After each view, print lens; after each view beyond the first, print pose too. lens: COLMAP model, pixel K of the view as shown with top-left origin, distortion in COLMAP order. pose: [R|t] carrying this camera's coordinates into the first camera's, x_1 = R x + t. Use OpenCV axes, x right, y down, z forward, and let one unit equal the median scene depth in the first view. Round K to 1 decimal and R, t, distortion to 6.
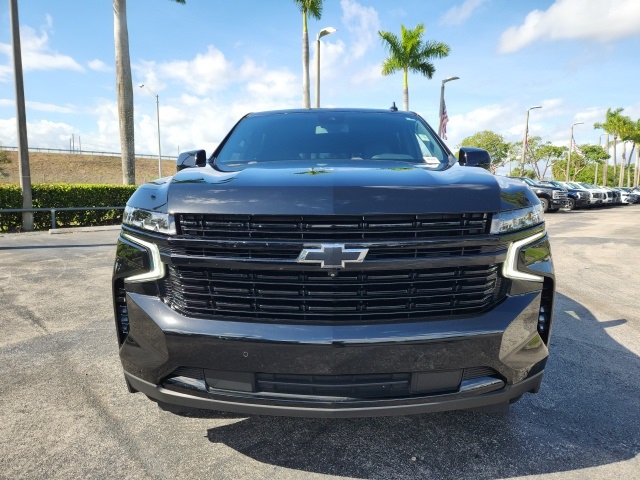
lens RADIAL K [[427.6, 0, 320.0], [0, 427.6, 240.0], [0, 0, 1]] dist [0.070745, -0.055873]
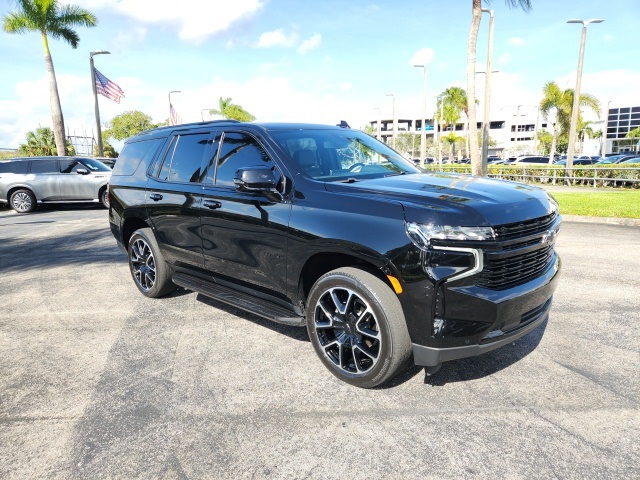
lens RADIAL K [[424.6, 0, 320.0], [0, 424.6, 240.0], [0, 0, 1]] dist [0.066517, -0.054860]
pose [[0.669913, -0.160402, 0.724906, -0.755754], [0.120691, 0.986924, 0.106844, -0.100916], [-0.732564, 0.015913, 0.680512, 0.178300]]
